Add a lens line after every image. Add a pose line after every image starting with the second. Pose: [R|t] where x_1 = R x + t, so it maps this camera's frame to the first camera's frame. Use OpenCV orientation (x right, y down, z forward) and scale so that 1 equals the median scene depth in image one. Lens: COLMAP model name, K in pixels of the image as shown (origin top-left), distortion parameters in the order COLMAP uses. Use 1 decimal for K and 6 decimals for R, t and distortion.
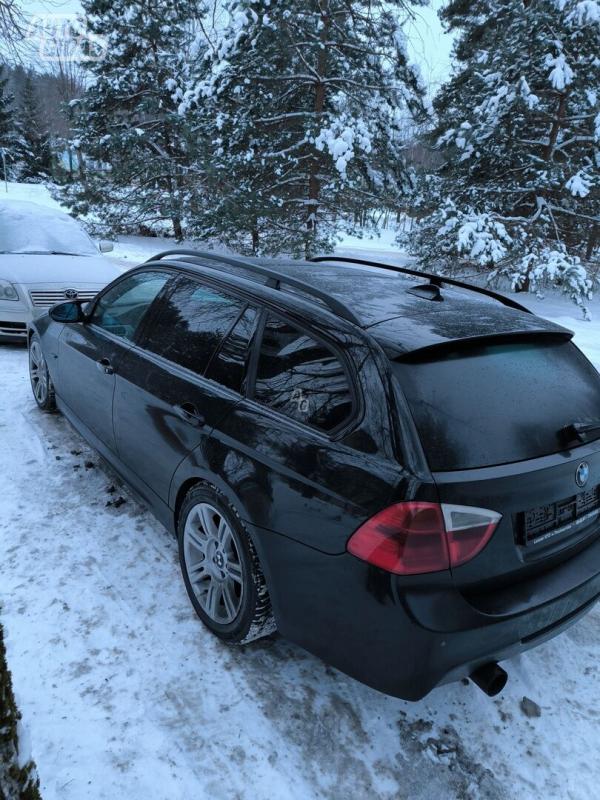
lens RADIAL K [[552.9, 0, 299.4], [0, 552.9, 401.6], [0, 0, 1]] dist [0.012656, -0.010565]
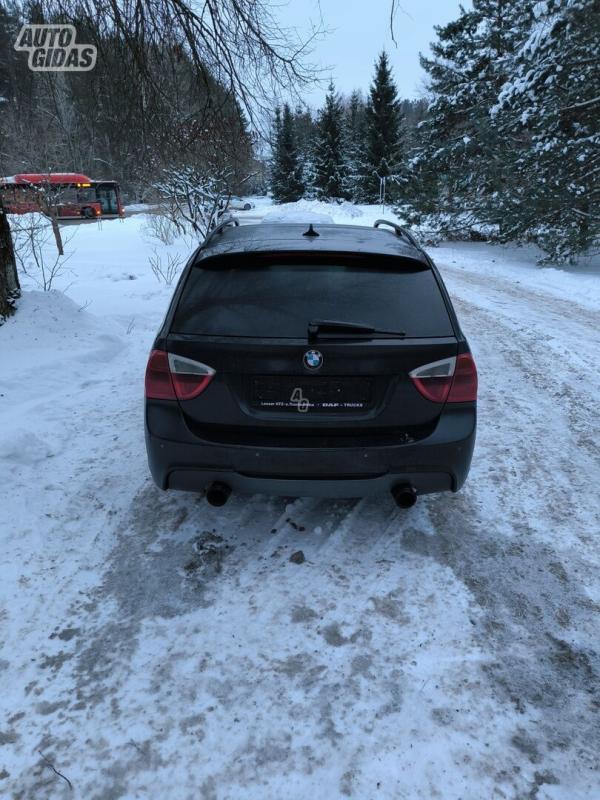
lens RADIAL K [[552.9, 0, 297.3], [0, 552.9, 399.9], [0, 0, 1]] dist [0.012656, -0.010565]
pose [[0.795430, 0.107054, -0.596515, 0.128292], [-0.122033, 0.992407, 0.015377, 0.021519], [0.593632, 0.060563, 0.802455, -0.000840]]
